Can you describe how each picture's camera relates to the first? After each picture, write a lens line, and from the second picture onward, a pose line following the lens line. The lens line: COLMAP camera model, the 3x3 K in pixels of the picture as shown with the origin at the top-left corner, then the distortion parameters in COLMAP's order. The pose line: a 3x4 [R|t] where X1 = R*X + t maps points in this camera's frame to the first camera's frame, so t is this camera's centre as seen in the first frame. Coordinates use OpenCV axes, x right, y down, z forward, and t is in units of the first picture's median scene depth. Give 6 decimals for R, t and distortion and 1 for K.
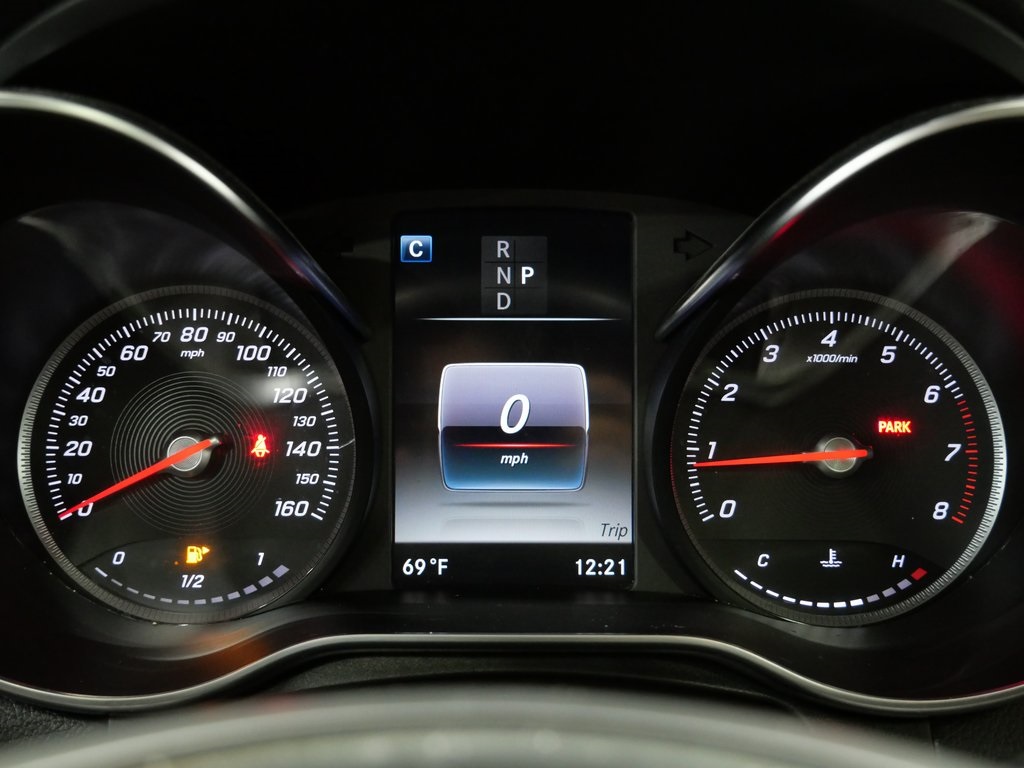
lens RADIAL K [[1080.0, 0, 509.6], [0, 1080.0, 381.2], [0, 0, 1]] dist [-0.026400, 0.000000]
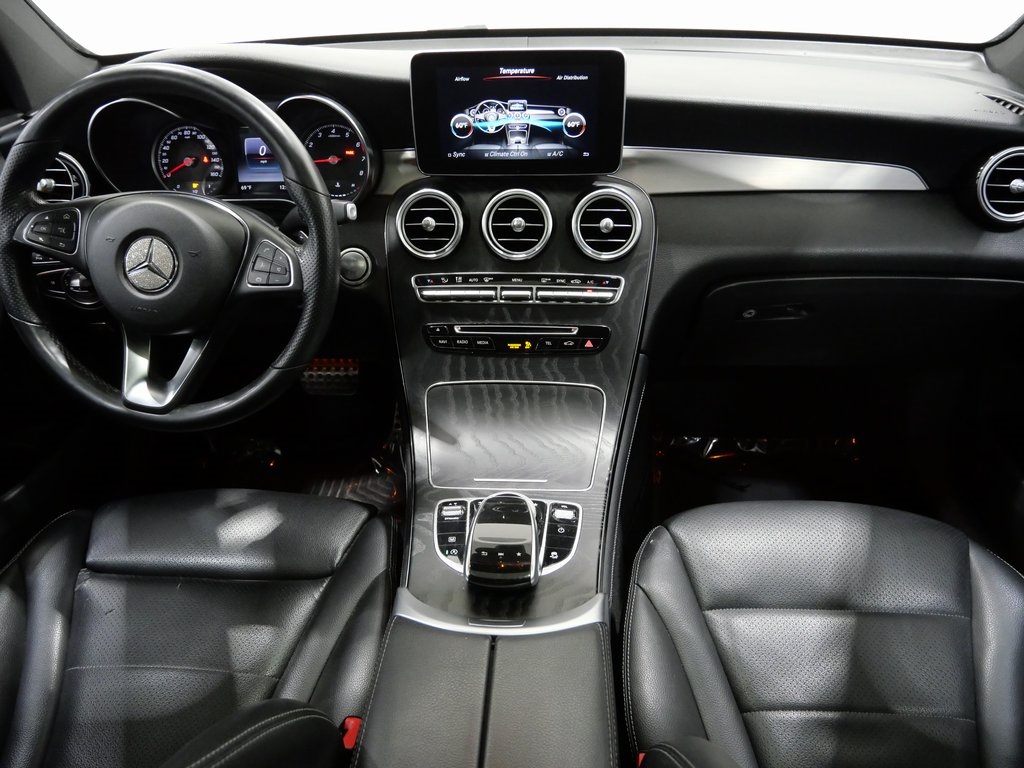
lens RADIAL K [[733.9, 0, 511.2], [0, 733.9, 377.1], [0, 0, 1]] dist [-0.044277, 0.002428]
pose [[0.998057, 0.012231, -0.061091, 1.173442], [0.010055, 0.936065, 0.351684, -0.132477], [0.061487, -0.351615, 0.934123, -1.934408]]
